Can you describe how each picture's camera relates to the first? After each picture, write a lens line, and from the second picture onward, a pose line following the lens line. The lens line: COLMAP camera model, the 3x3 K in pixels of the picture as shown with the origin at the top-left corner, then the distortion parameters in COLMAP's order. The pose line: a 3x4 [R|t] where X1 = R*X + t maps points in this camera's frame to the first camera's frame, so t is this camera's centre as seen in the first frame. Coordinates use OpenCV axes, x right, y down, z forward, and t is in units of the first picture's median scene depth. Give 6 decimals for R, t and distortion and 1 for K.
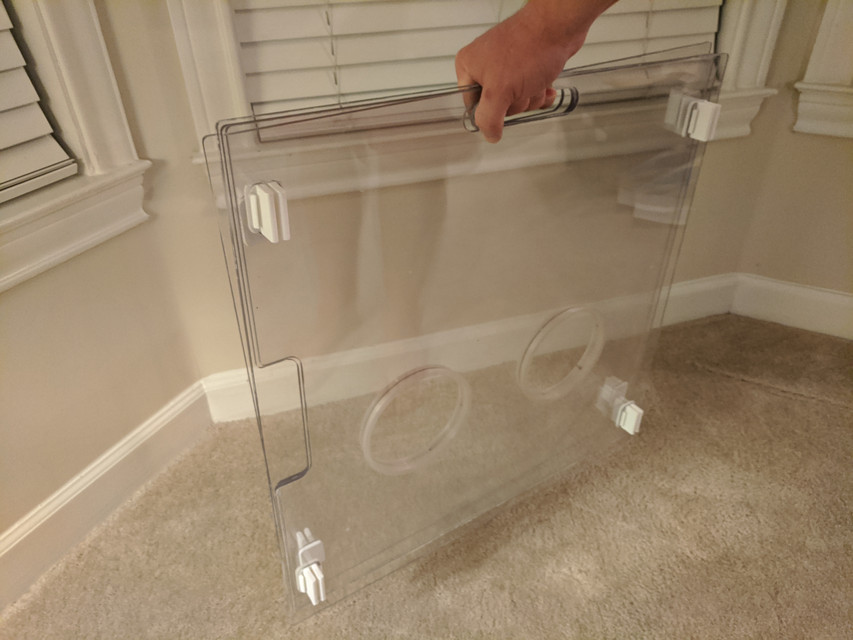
lens RADIAL K [[711.0, 0, 426.5], [0, 711.0, 320.0], [0, 0, 1]] dist [-0.005101, 0.095108]
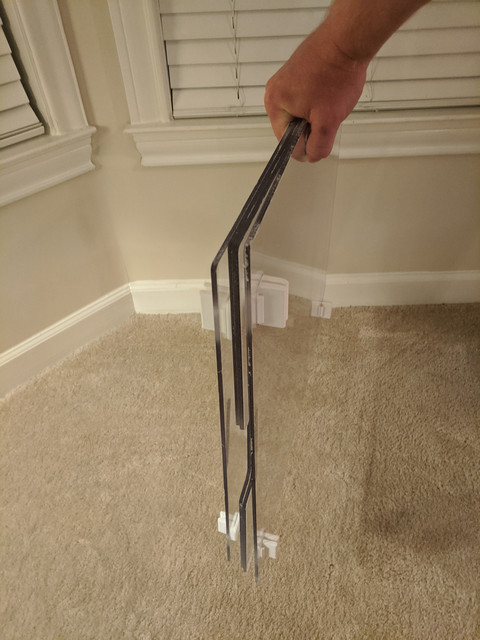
lens RADIAL K [[533.5, 0, 240.0], [0, 533.5, 320.0], [0, 0, 1]] dist [-0.005101, 0.095108]
pose [[0.950683, 0.192468, -0.243224, 0.206084], [-0.148392, 0.970848, 0.188237, -0.094604], [0.272363, -0.142861, 0.951530, 0.024749]]
